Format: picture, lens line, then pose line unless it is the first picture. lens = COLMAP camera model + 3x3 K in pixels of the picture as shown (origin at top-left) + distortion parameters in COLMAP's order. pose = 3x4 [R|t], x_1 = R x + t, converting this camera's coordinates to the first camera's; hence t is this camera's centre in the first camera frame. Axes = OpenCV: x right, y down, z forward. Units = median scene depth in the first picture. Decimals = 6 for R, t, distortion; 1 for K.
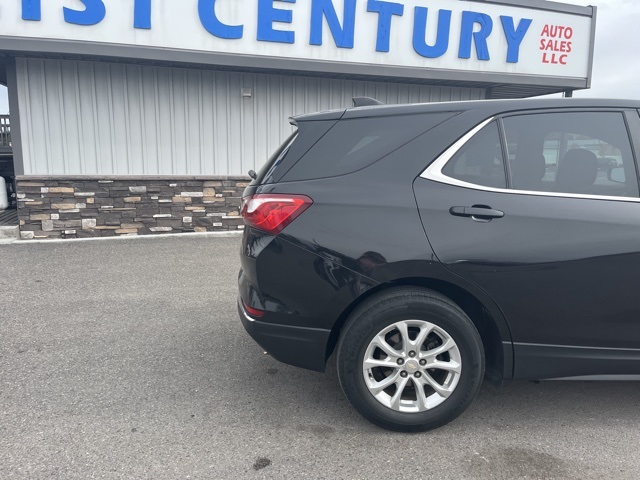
lens RADIAL K [[483.3, 0, 320.3], [0, 483.3, 234.4], [0, 0, 1]] dist [0.069110, -0.093245]
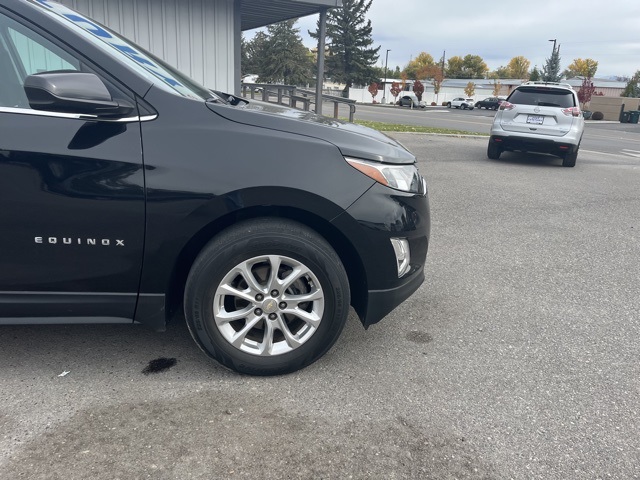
lens RADIAL K [[484.2, 0, 314.3], [0, 484.2, 236.2], [0, 0, 1]] dist [0.076348, -0.102523]
pose [[0.988909, -0.007283, 0.148345, 0.427834], [-0.012421, 0.991243, 0.131463, 0.013636], [-0.148004, -0.131848, 0.980159, 0.043704]]
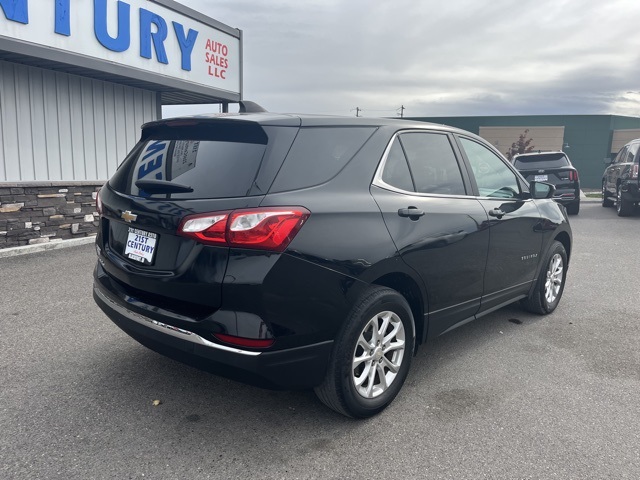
lens RADIAL K [[483.4, 0, 322.7], [0, 483.4, 246.7], [0, 0, 1]] dist [0.075818, -0.102581]
pose [[0.680001, -0.114067, 0.724284, -0.223376], [0.101035, 0.992979, 0.061527, -0.018183], [-0.726217, 0.031340, 0.686751, 0.104928]]
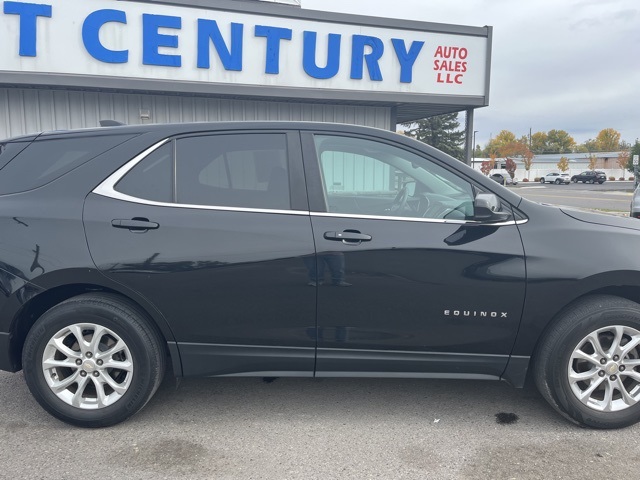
lens RADIAL K [[483.3, 0, 320.3], [0, 483.3, 234.4], [0, 0, 1]] dist [0.069110, -0.093245]
pose [[0.999932, -0.010293, -0.005458, 0.234858], [0.010104, 0.999387, -0.033521, 0.006042], [0.005799, 0.033464, 0.999423, -0.032837]]
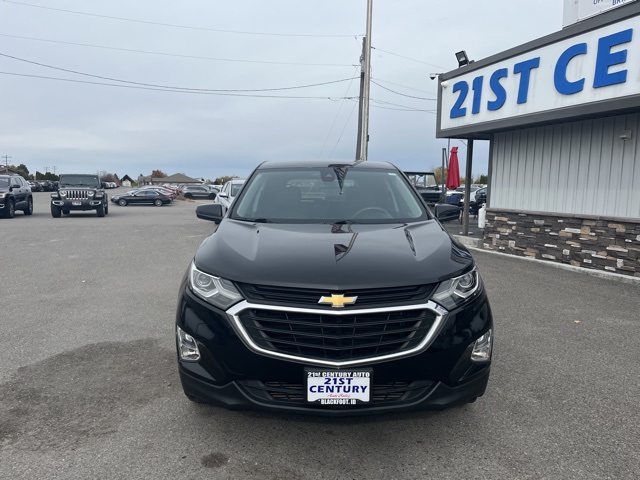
lens RADIAL K [[481.7, 0, 315.4], [0, 481.7, 241.8], [0, 0, 1]] dist [0.076440, -0.106743]
pose [[0.010472, 0.102121, -0.994717, 0.881596], [-0.179808, 0.978749, 0.098589, -0.063758], [0.983646, 0.177826, 0.028612, 0.404729]]
